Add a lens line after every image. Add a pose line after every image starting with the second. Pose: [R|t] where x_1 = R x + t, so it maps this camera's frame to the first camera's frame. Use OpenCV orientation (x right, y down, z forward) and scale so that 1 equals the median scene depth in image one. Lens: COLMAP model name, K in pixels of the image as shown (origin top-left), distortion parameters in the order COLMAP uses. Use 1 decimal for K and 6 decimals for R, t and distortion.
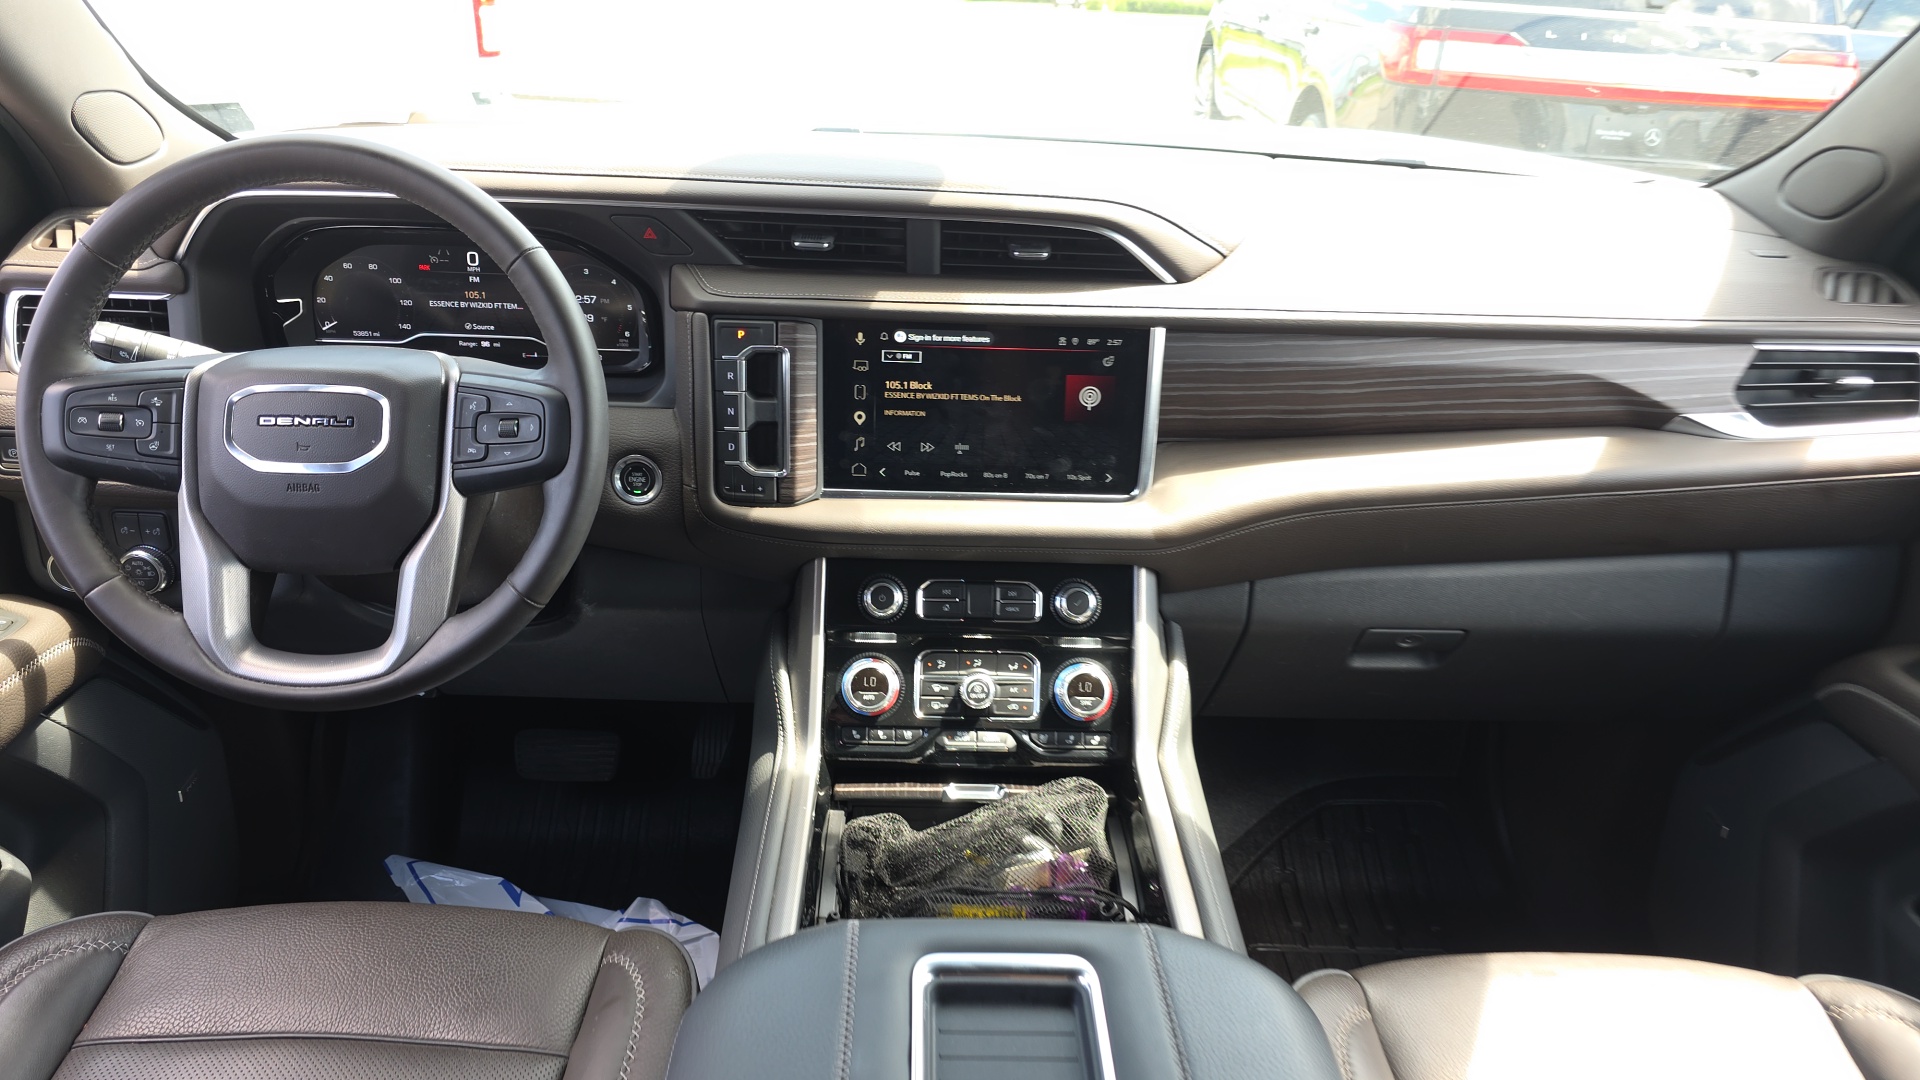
lens RADIAL K [[1268.0, 0, 931.7], [0, 1268.0, 550.6], [0, 0, 1]] dist [0.078097, -0.104832]
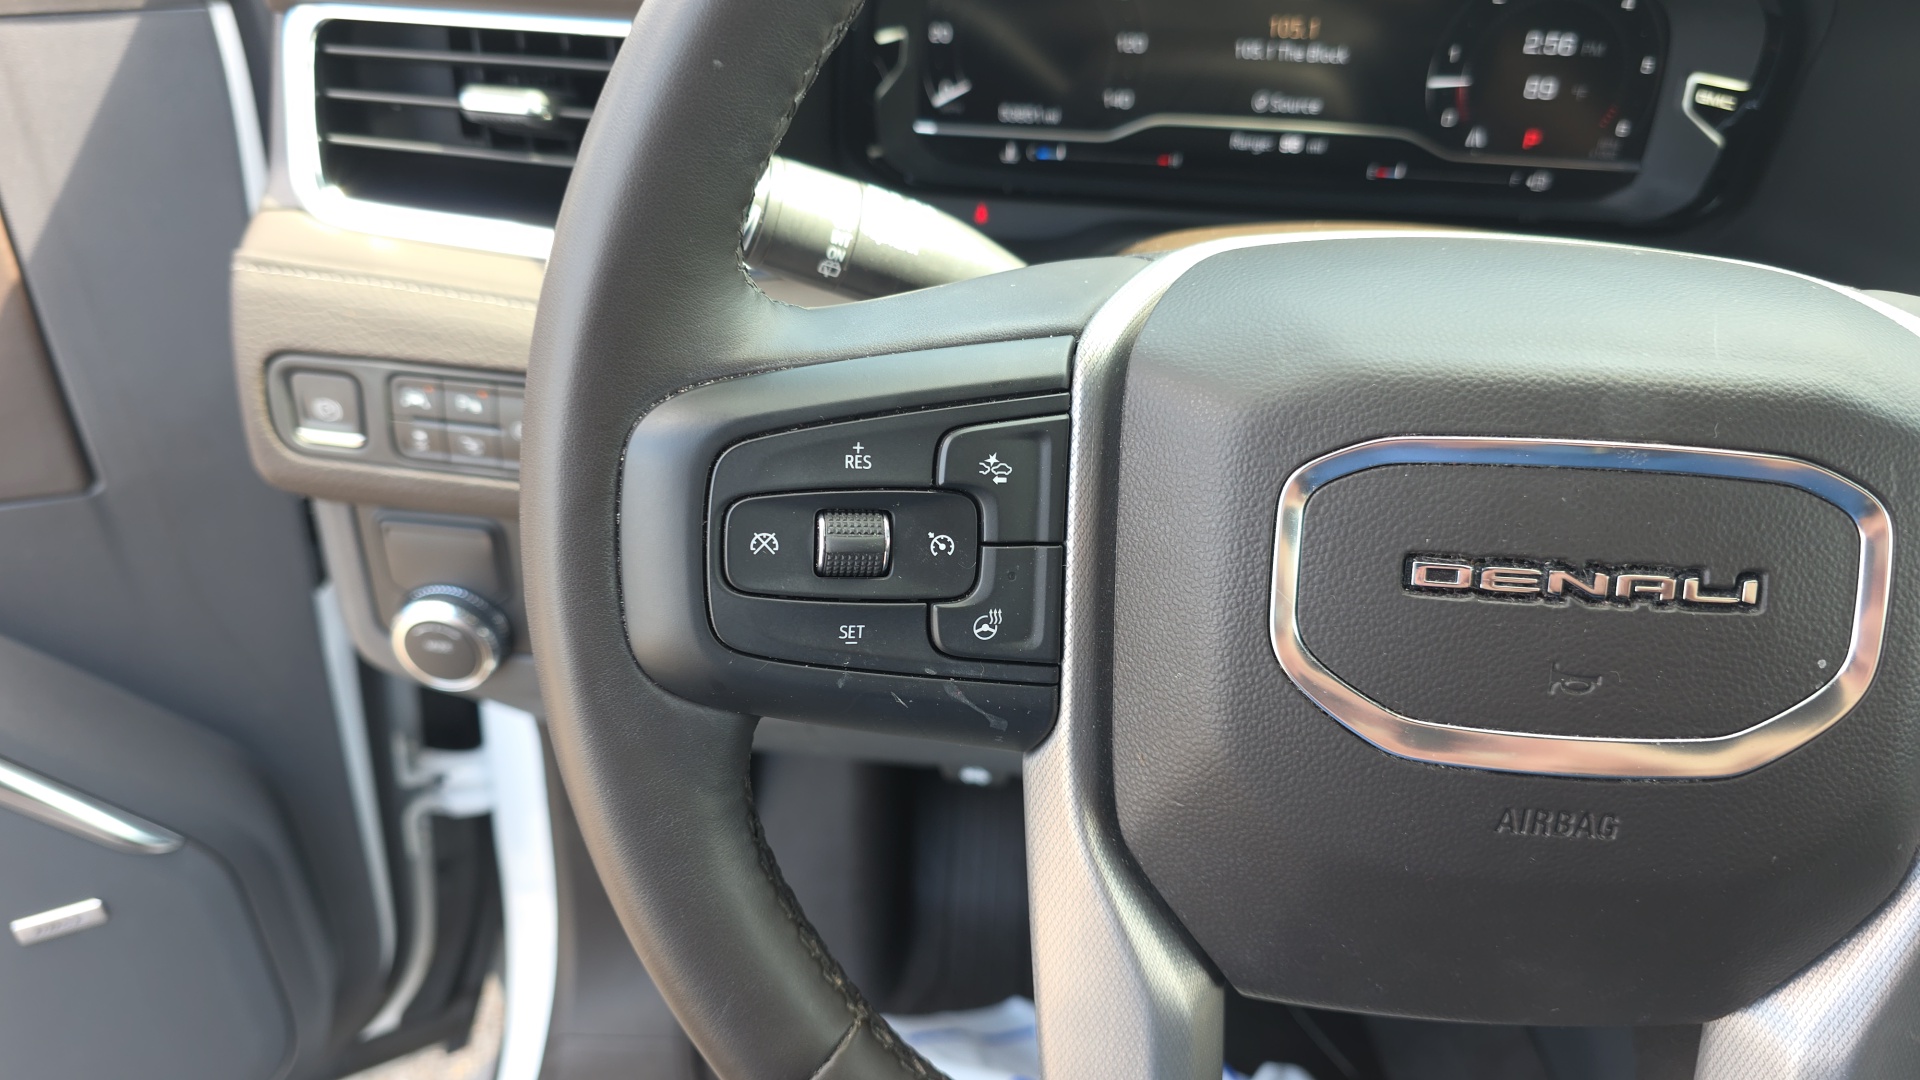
lens RADIAL K [[1337.4, 0, 960.0], [0, 1337.4, 540.0], [0, 0, 1]] dist [0.008376, -0.030783]
pose [[0.997068, 0.045951, -0.061192, -0.475353], [-0.033337, 0.980598, 0.193176, -0.125454], [0.068882, -0.190570, 0.979254, 0.571655]]
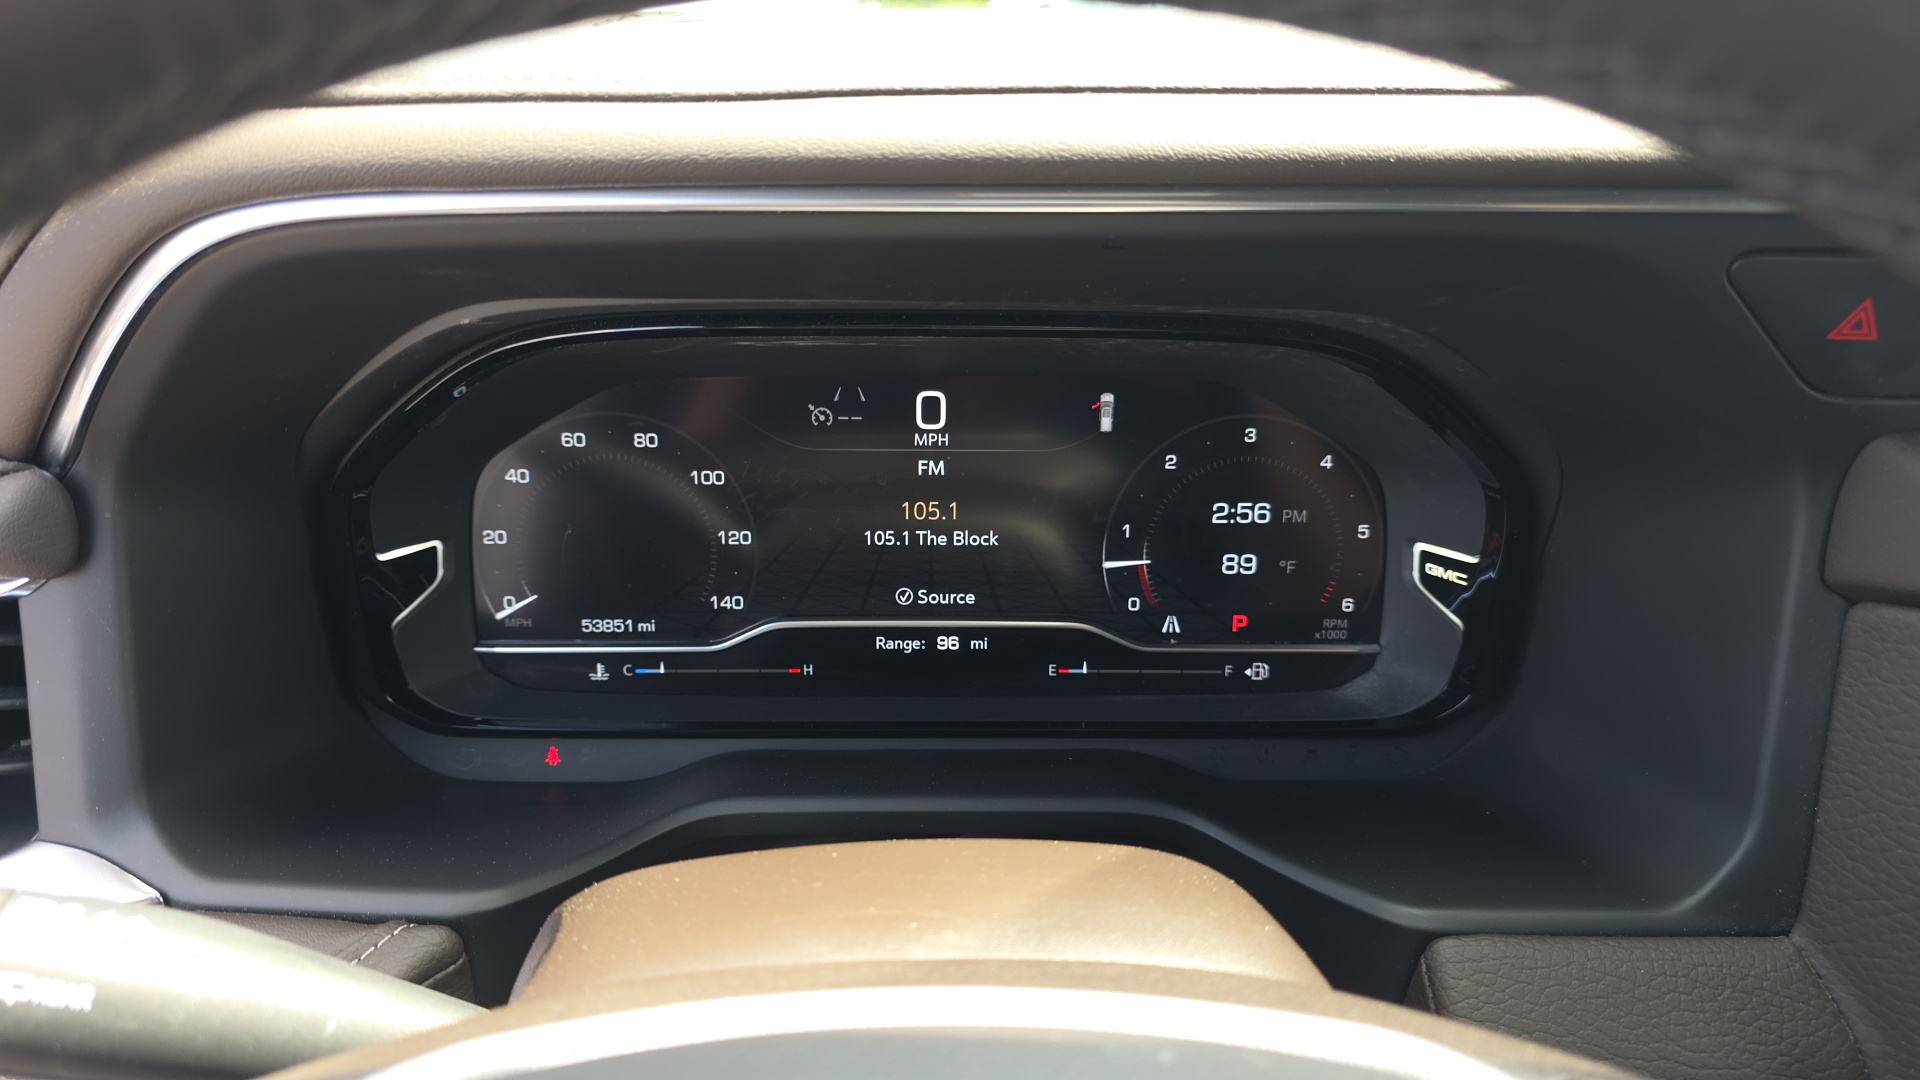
lens RADIAL K [[1335.3, 0, 954.4], [0, 1335.3, 540.3], [0, 0, 1]] dist [0.045057, -0.061432]
pose [[0.999676, -0.024049, -0.008313, -0.381202], [0.023331, 0.996696, -0.077797, -0.178867], [0.010156, 0.077578, 0.996935, 0.698527]]
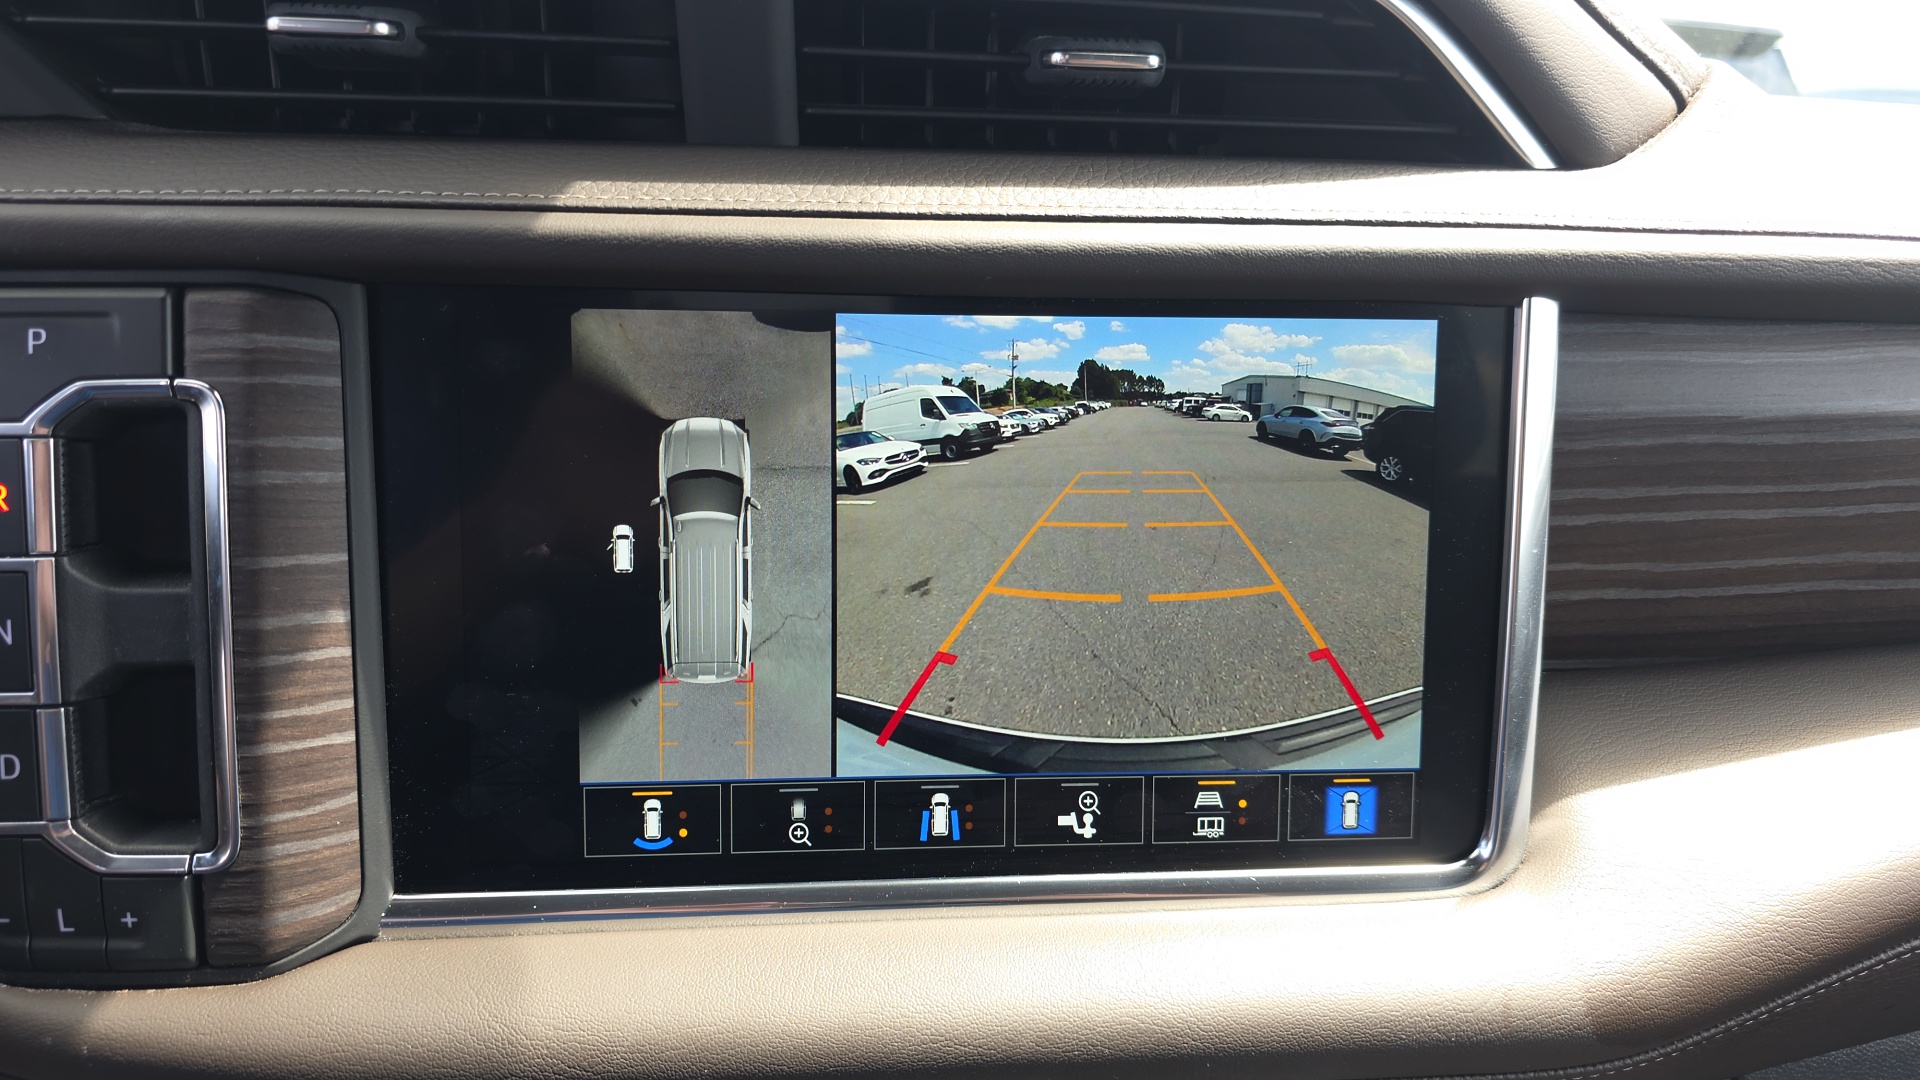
lens RADIAL K [[1341.5, 0, 948.9], [0, 1341.5, 530.0], [0, 0, 1]] dist [0.037692, -0.050662]
pose [[0.996985, -0.029804, 0.071643, 0.016095], [0.039845, 0.988906, -0.143099, -0.079747], [-0.066583, 0.145523, 0.987112, 0.683400]]
